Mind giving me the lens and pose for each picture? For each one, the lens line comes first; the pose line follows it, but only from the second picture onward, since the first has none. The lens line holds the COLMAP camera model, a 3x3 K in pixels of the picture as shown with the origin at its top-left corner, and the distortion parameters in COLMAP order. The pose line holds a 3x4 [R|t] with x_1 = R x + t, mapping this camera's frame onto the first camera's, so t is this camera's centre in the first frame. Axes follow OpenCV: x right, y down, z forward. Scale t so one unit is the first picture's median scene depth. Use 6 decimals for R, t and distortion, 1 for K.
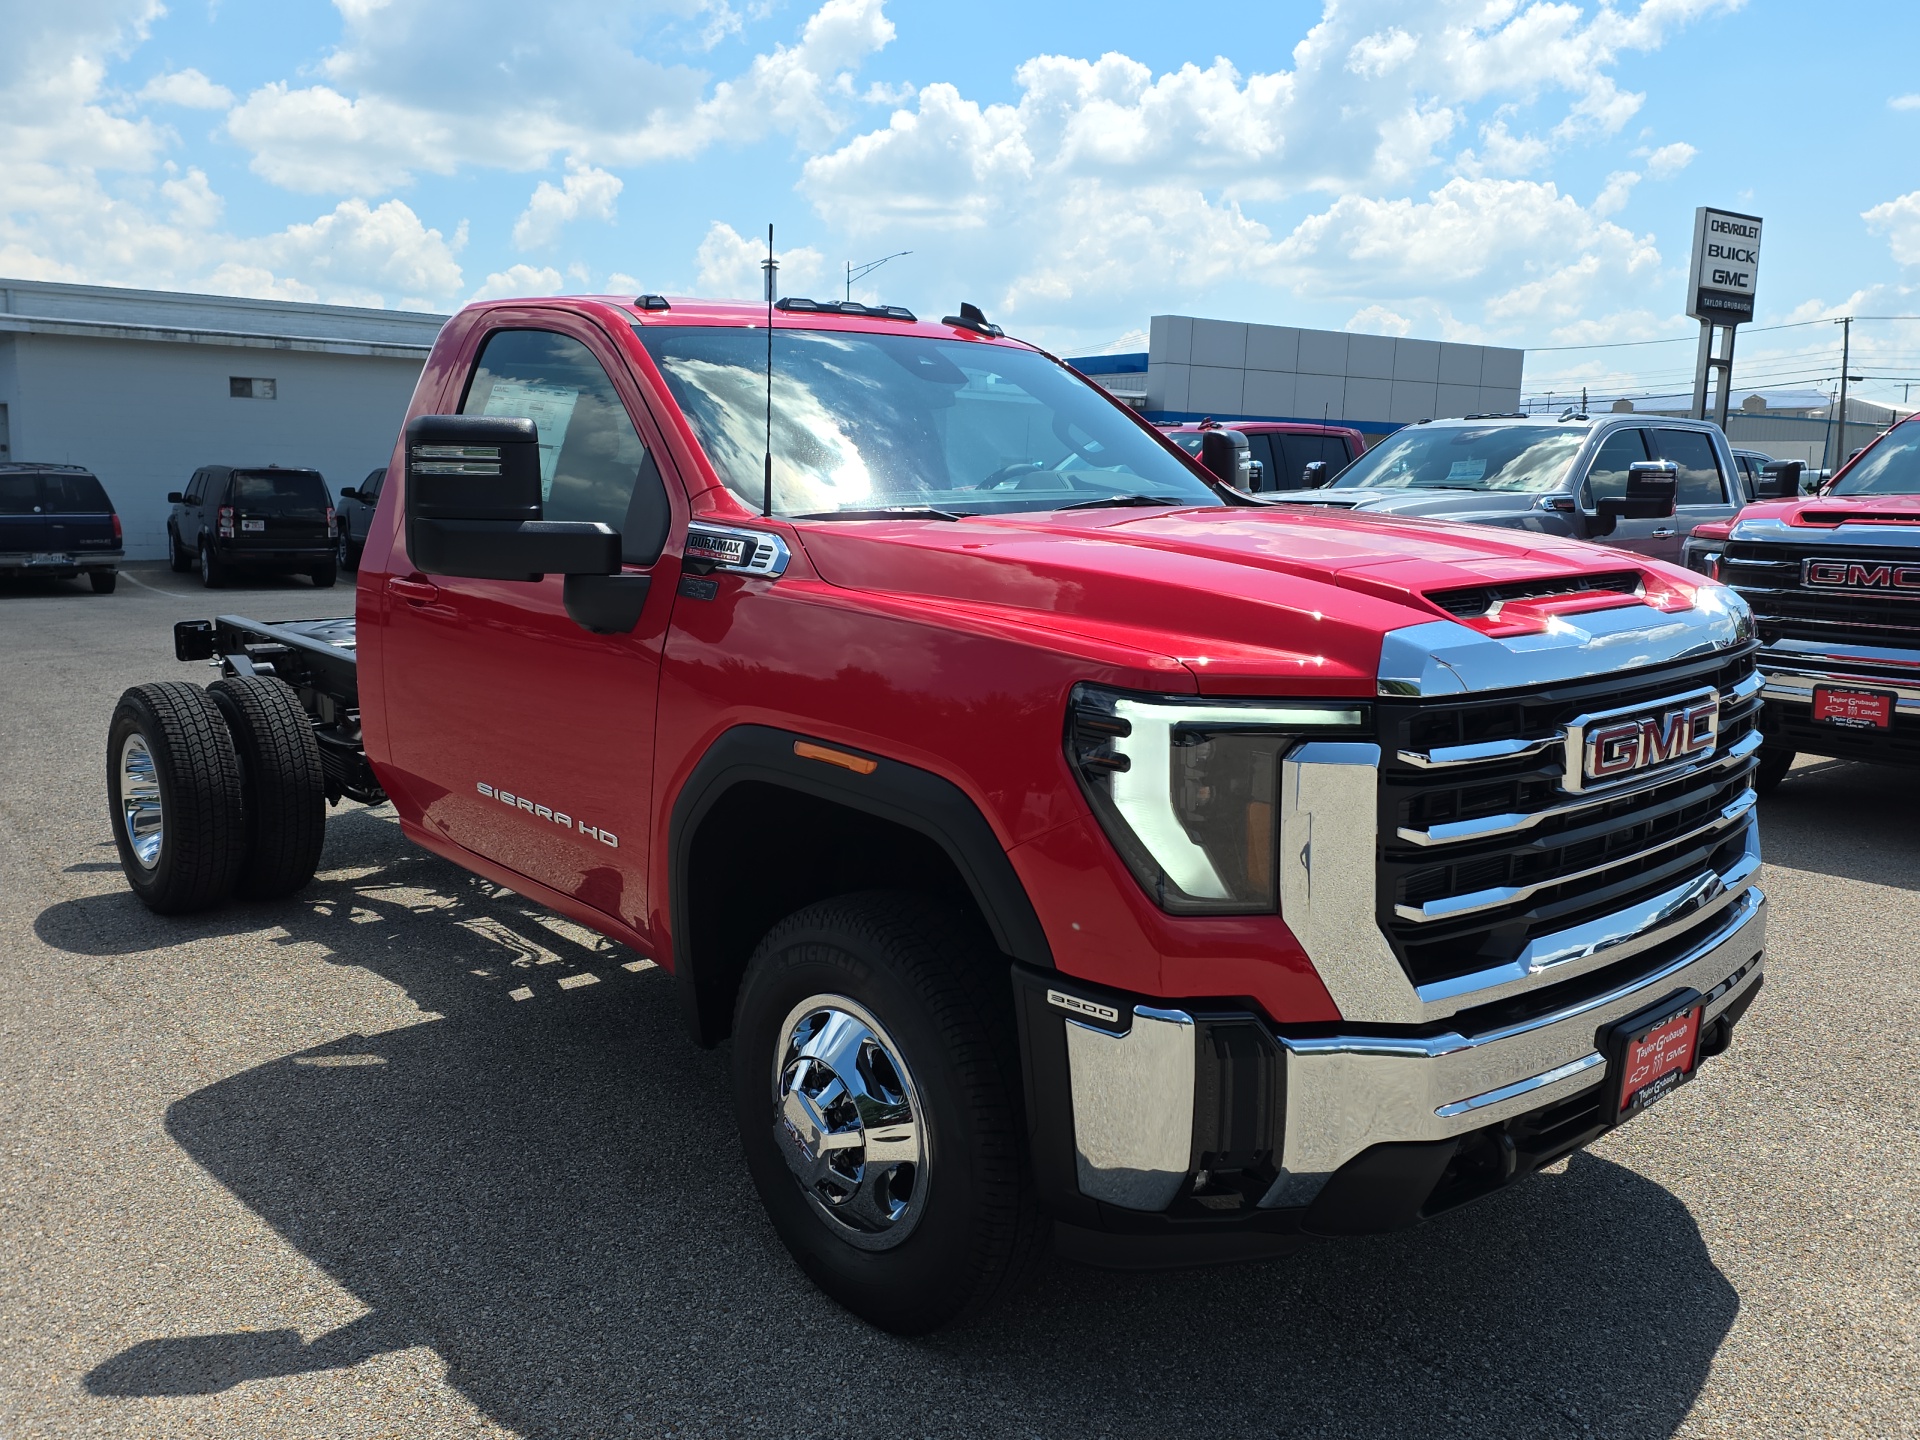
lens RADIAL K [[1620.7, 0, 963.0], [0, 1620.7, 720.6], [0, 0, 1]] dist [0.089271, -0.084302]
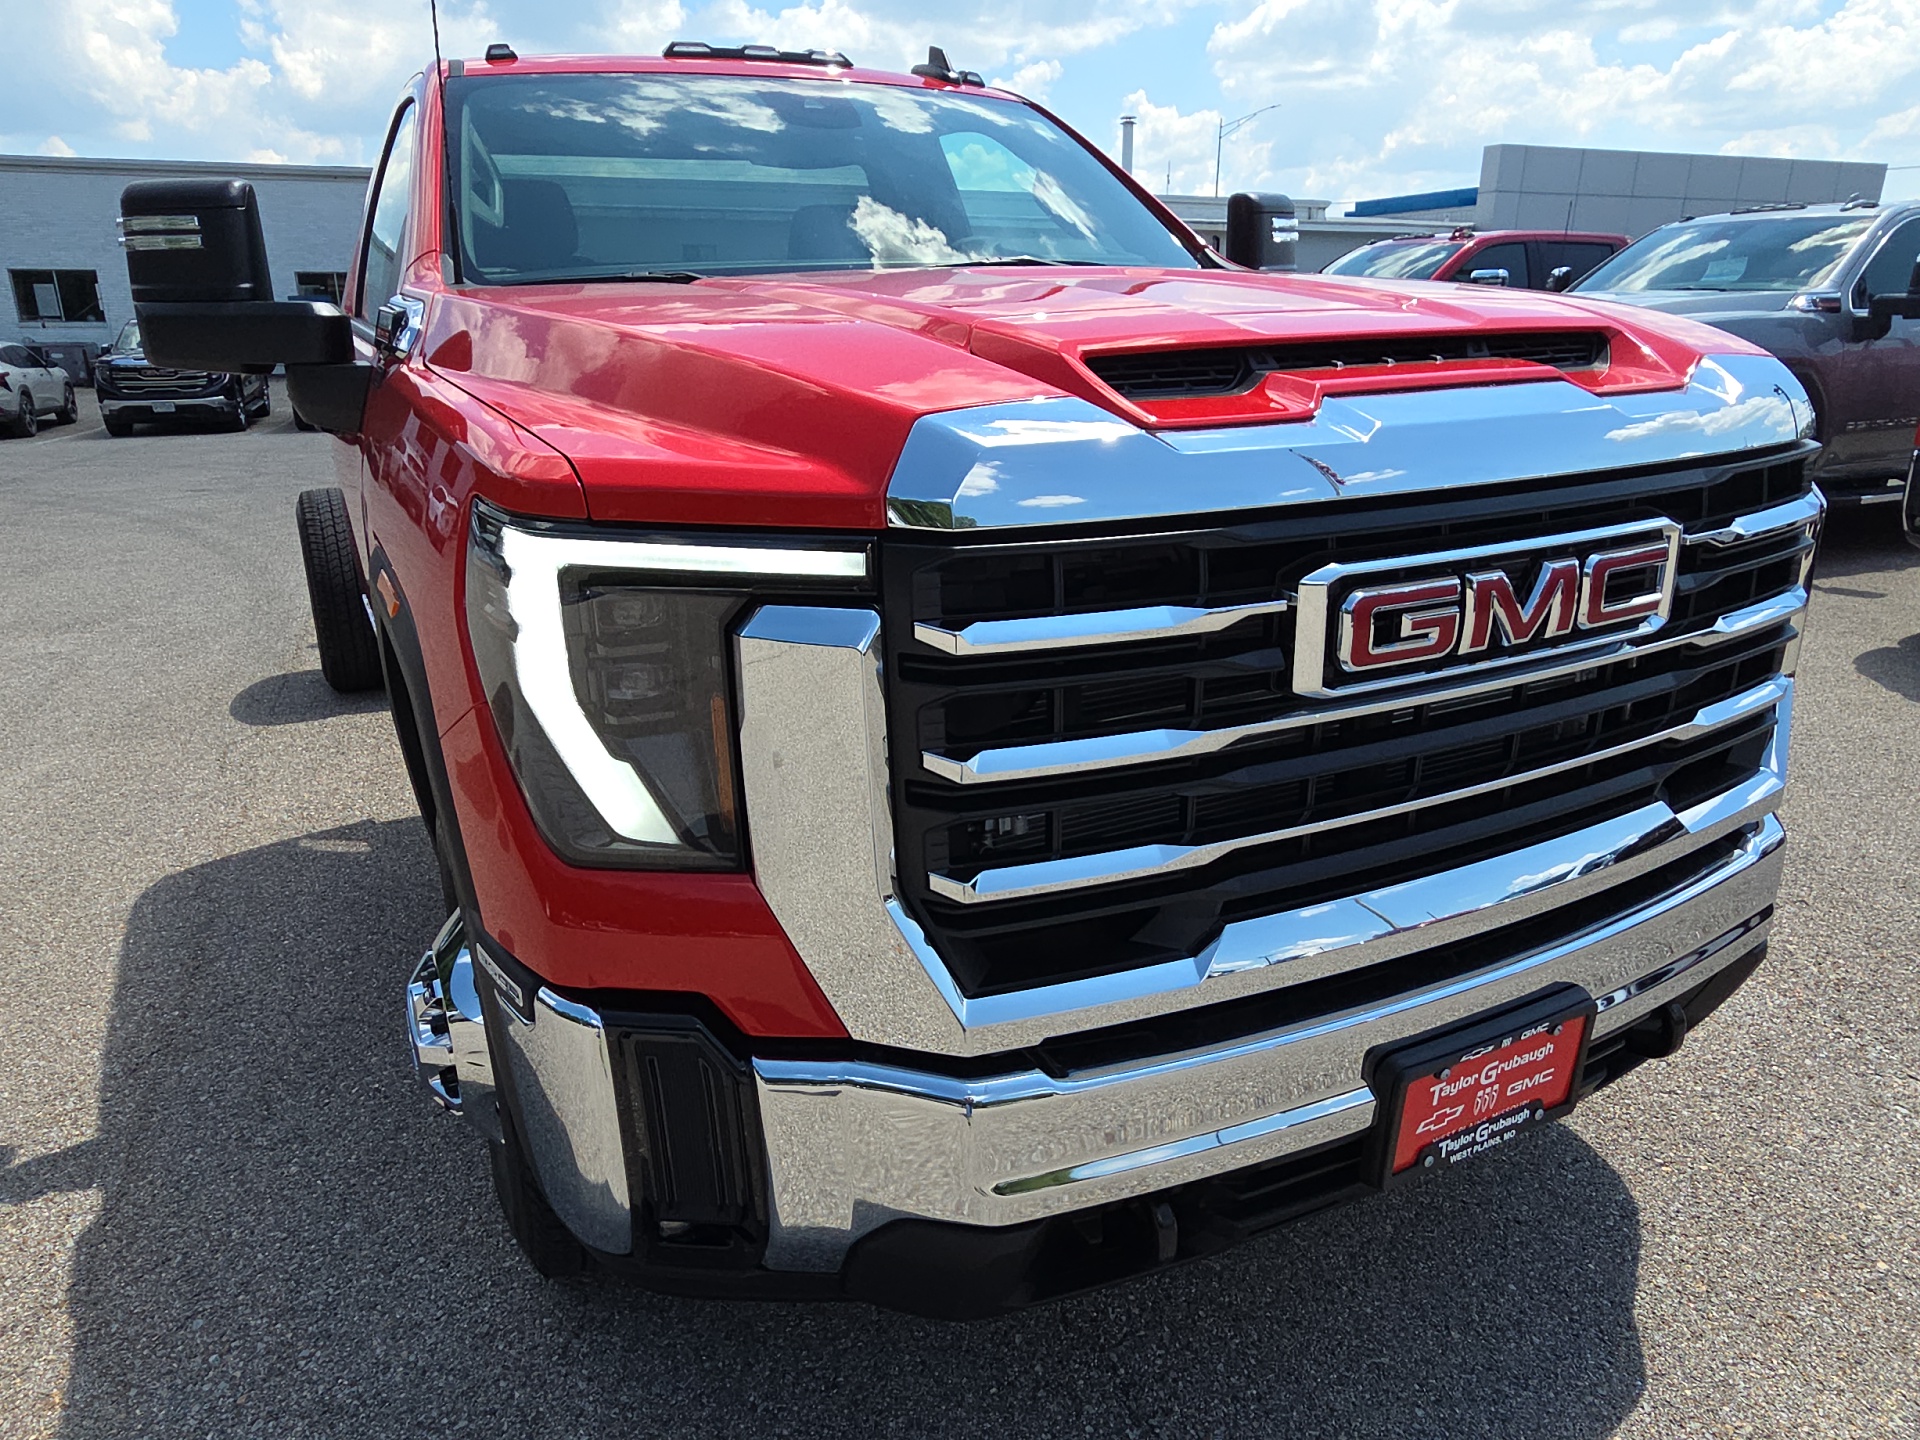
lens RADIAL K [[1268.5, 0, 968.4], [0, 1268.5, 744.0], [0, 0, 1]] dist [0.004572, 0.002090]
pose [[0.959775, 0.064522, -0.273256, 0.118975], [-0.017366, 0.985016, 0.171586, -0.004890], [0.280233, -0.159938, 0.946514, 0.164069]]
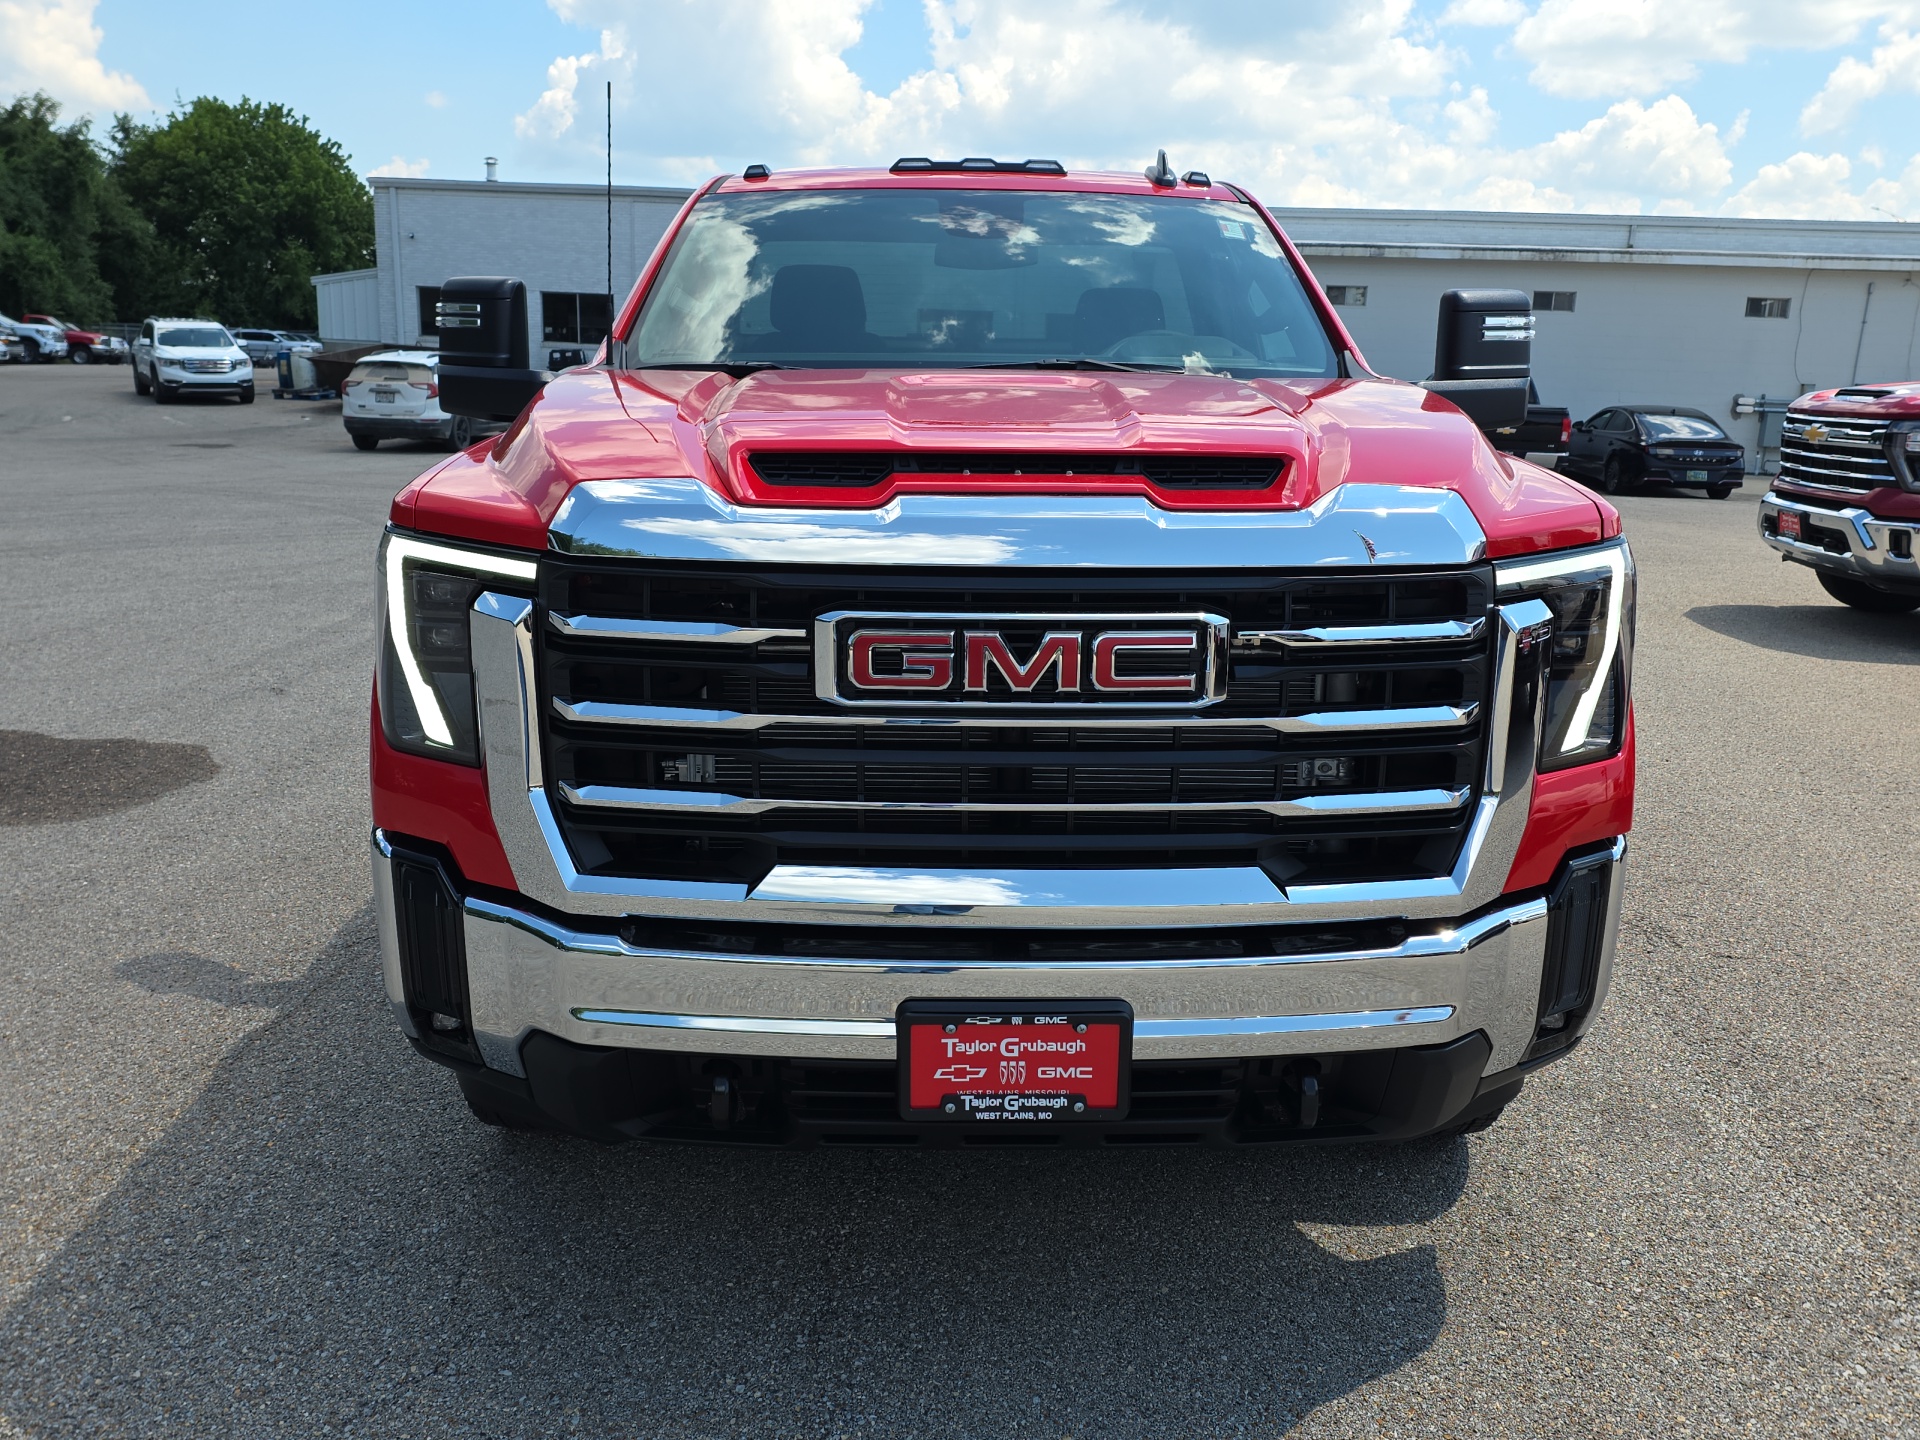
lens RADIAL K [[1620.7, 0, 1021.7], [0, 1620.7, 725.0], [0, 0, 1]] dist [0.089271, -0.084302]
pose [[0.751385, 0.154445, -0.641536, 0.305256], [-0.119983, 0.987994, 0.097324, -0.011209], [0.648865, 0.003846, 0.760894, 0.137446]]
